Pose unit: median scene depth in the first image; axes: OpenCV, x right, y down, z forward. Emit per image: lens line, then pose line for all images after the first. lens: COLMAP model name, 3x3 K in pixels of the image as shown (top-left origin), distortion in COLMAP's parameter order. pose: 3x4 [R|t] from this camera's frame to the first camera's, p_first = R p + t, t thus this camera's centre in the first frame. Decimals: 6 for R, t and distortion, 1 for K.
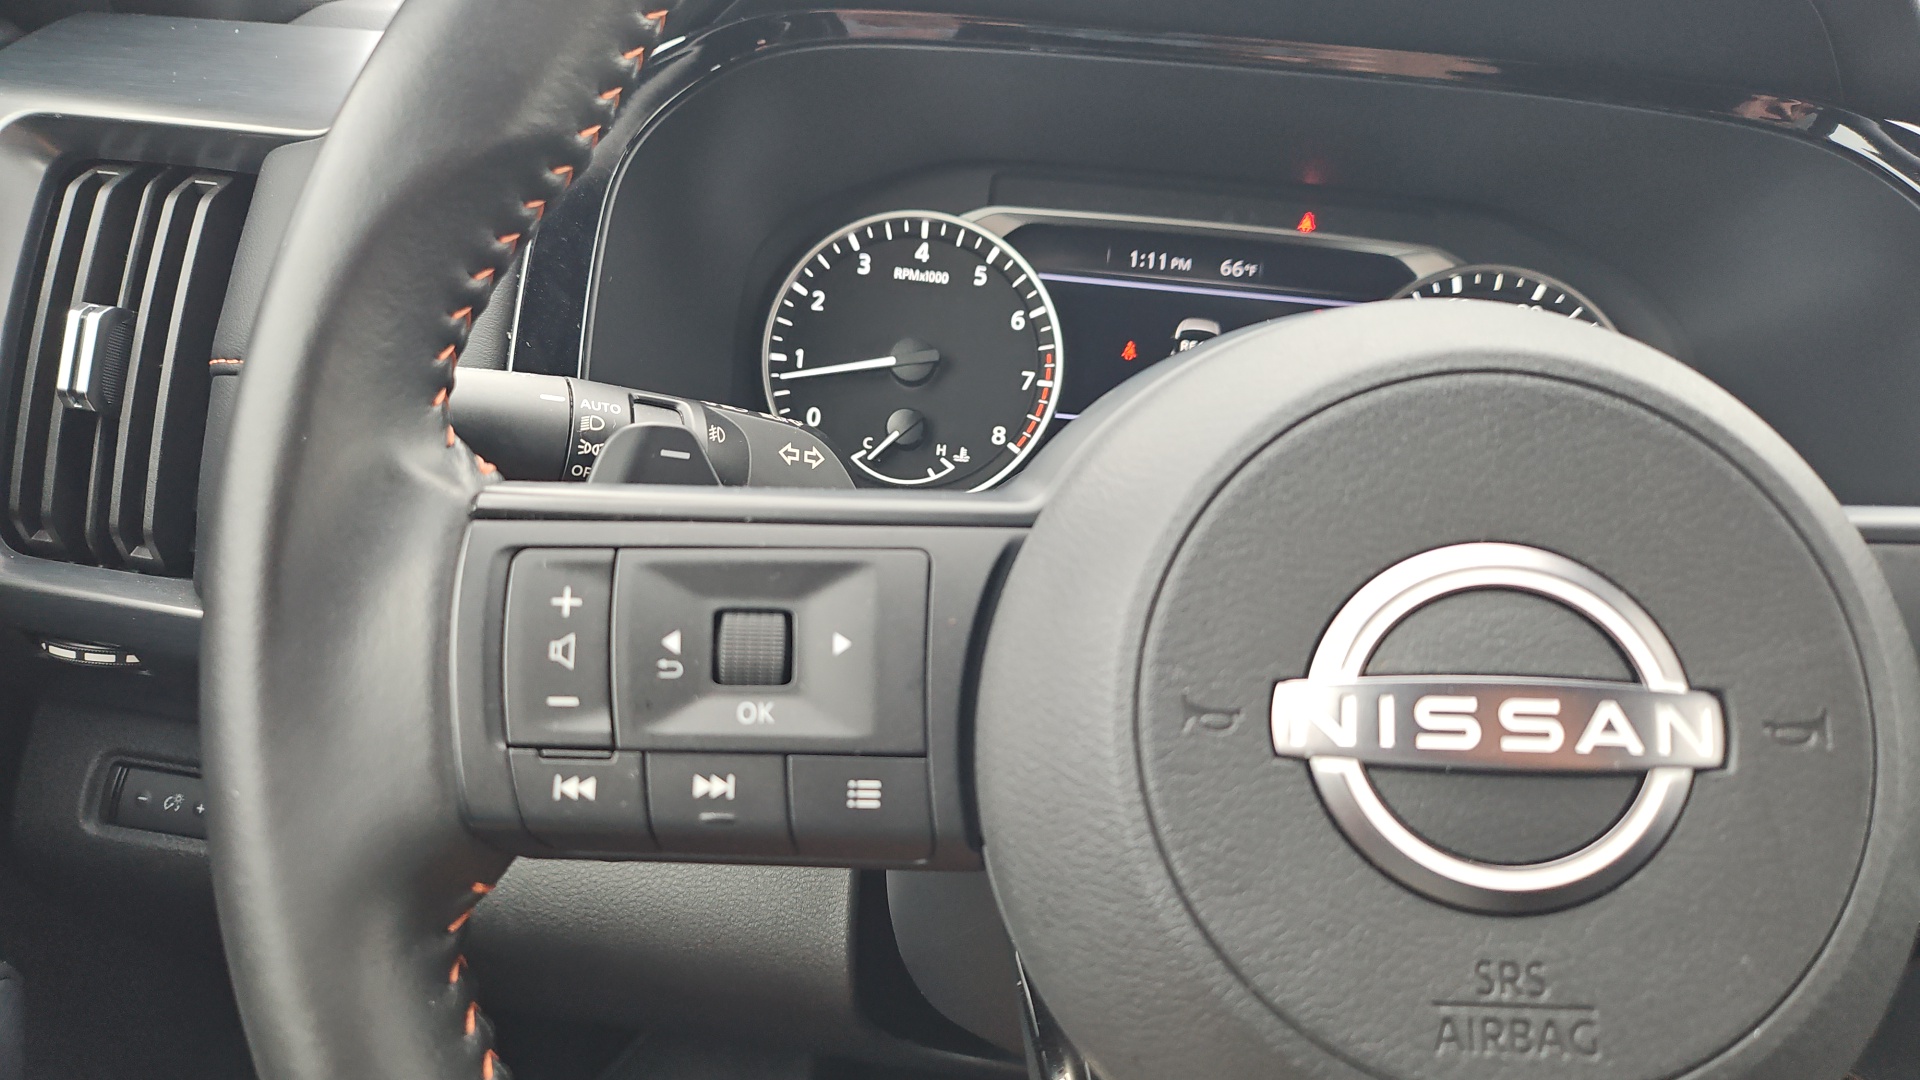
lens RADIAL K [[1348.8, 0, 1016.3], [0, 1348.8, 543.3], [0, 0, 1]] dist [0.063413, -0.069544]
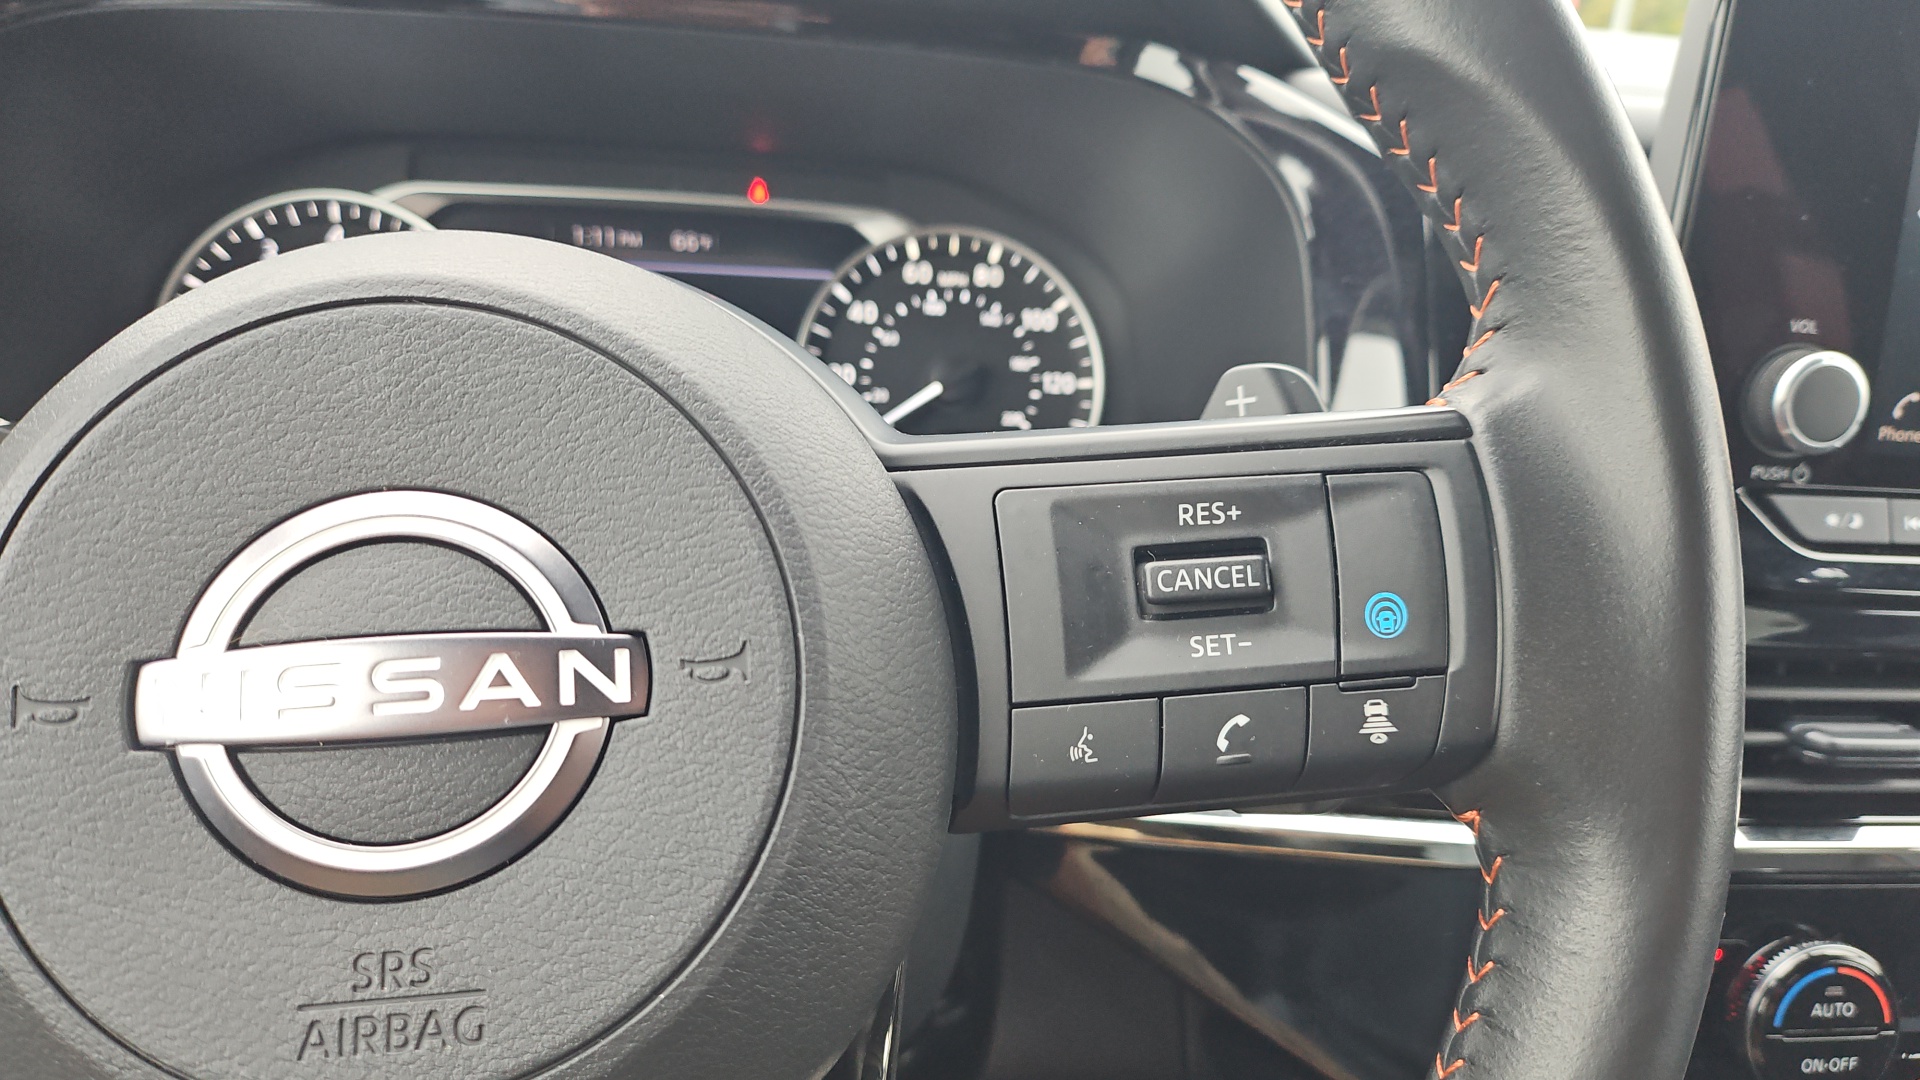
lens RADIAL K [[1348.8, 0, 1005.3], [0, 1348.8, 552.1], [0, 0, 1]] dist [0.063413, -0.069544]
pose [[0.988724, -0.073746, 0.130335, 0.649243], [0.073298, 0.997276, 0.008233, 0.065519], [-0.130587, 0.001413, 0.991436, 0.053404]]
